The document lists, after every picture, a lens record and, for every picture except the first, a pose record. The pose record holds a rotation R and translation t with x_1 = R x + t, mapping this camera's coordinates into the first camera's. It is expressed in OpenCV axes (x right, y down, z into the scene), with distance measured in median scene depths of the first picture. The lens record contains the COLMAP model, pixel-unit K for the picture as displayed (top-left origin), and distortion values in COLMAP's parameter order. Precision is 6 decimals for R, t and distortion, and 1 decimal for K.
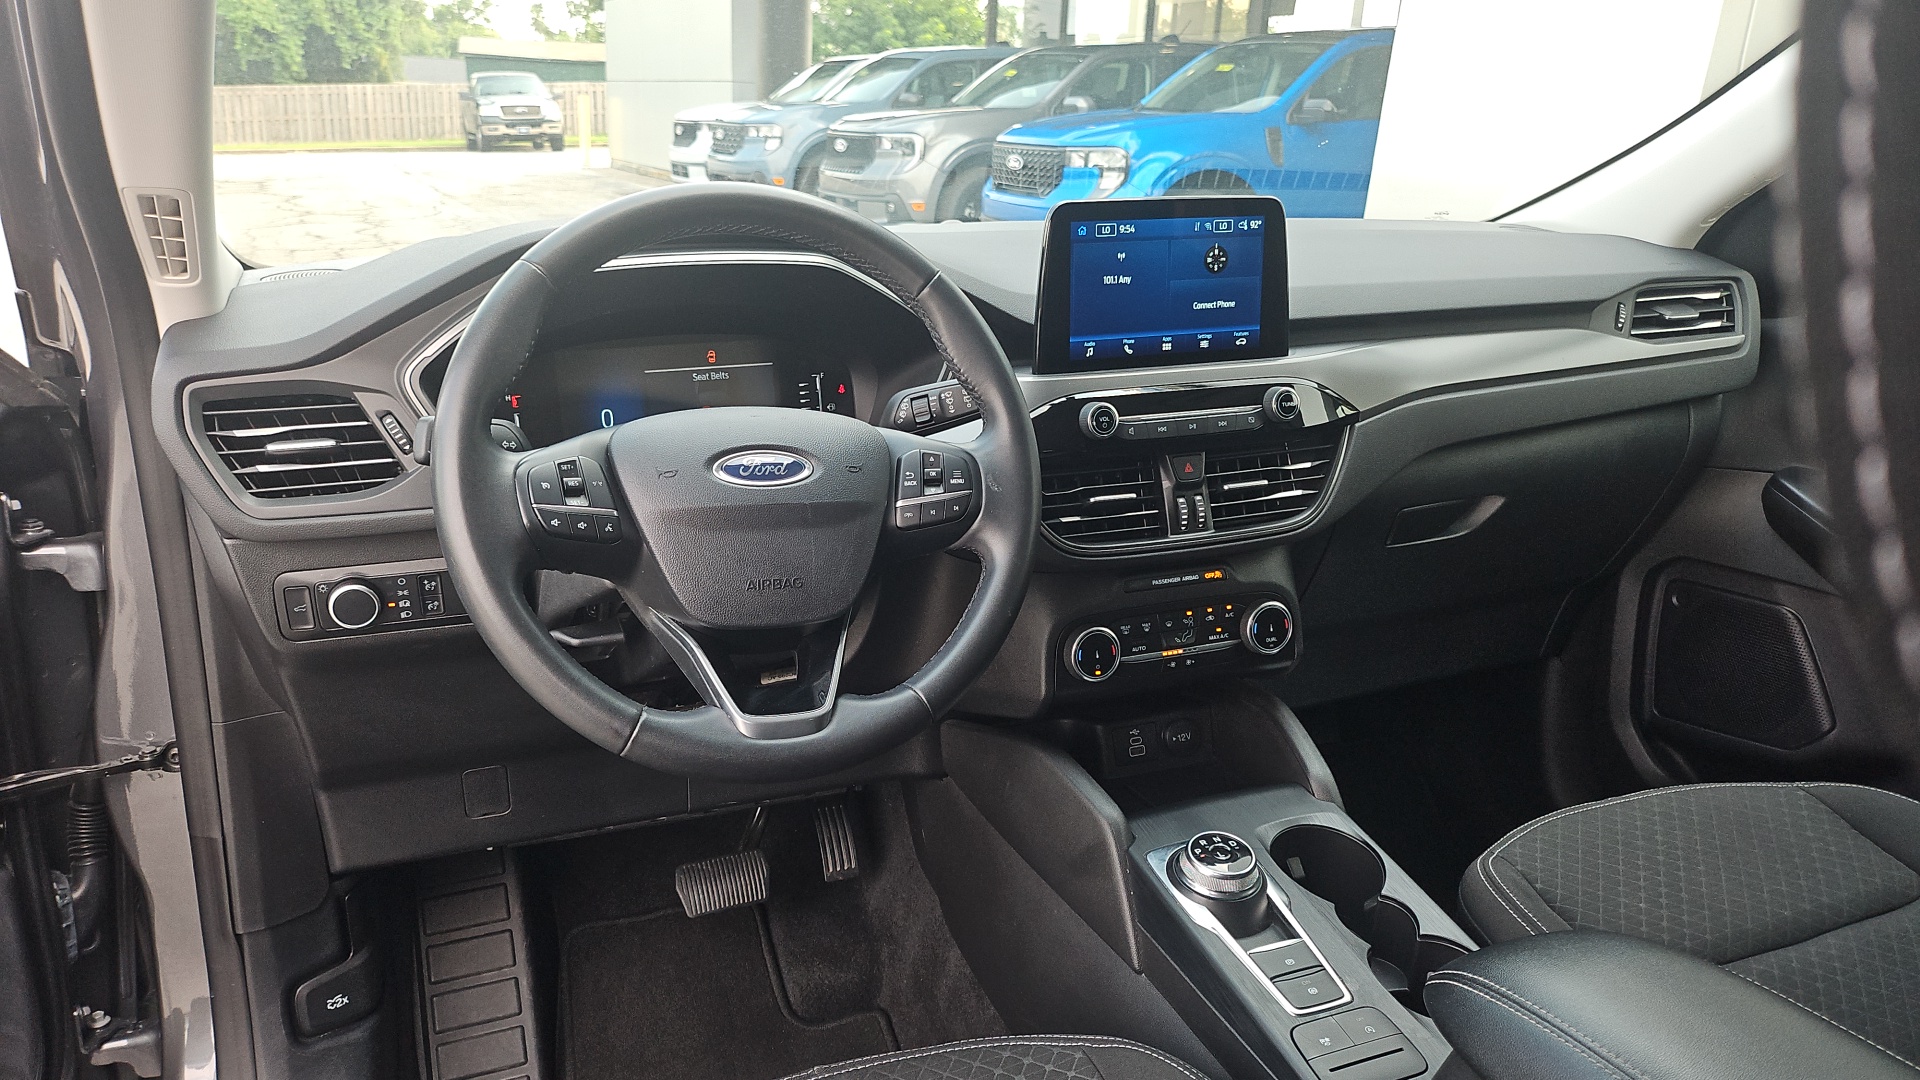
lens RADIAL K [[1418.2, 0, 960.0], [0, 1418.2, 540.0], [0, 0, 1]] dist [-0.003606, -0.006338]
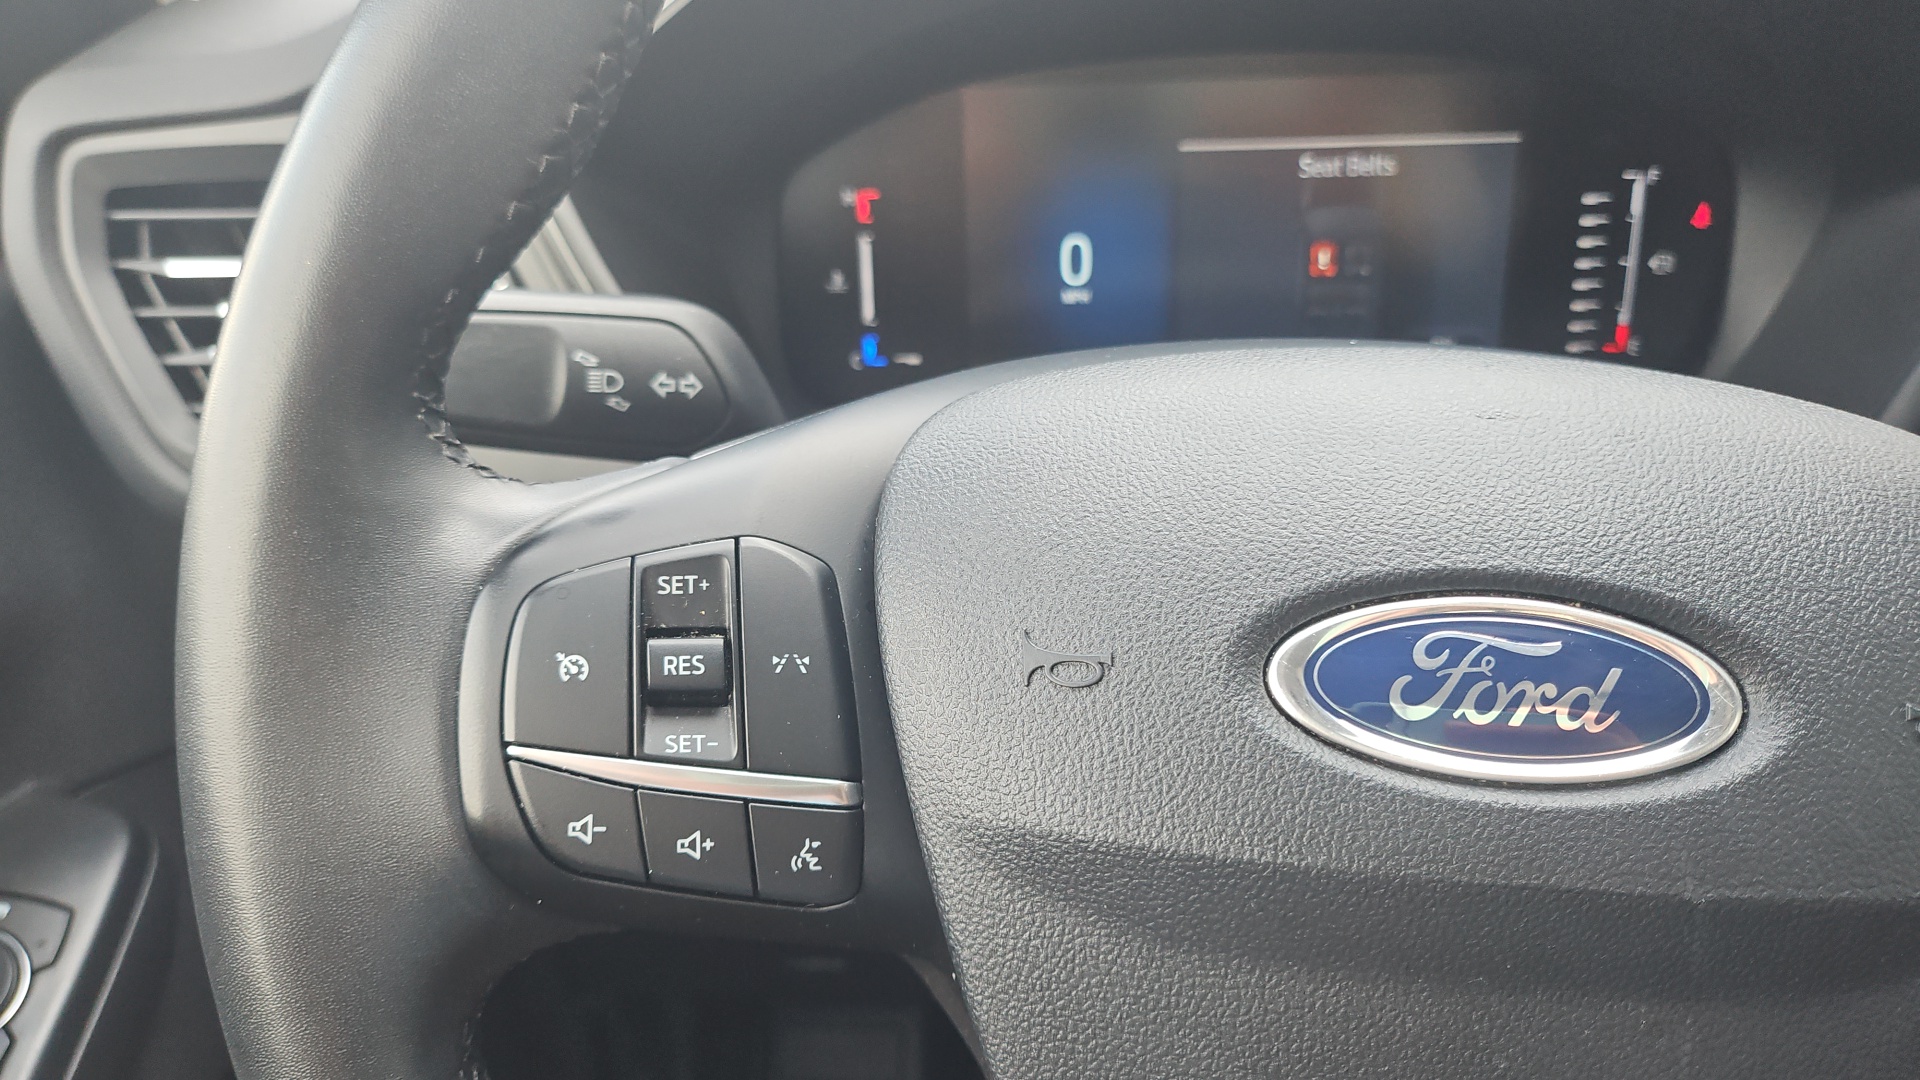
lens RADIAL K [[1418.2, 0, 960.0], [0, 1418.2, 540.0], [0, 0, 1]] dist [-0.003606, -0.006338]
pose [[0.901281, 0.162335, -0.401672, -0.128392], [-0.085670, 0.975618, 0.202066, -0.109766], [0.424681, -0.147707, 0.893213, 0.768103]]
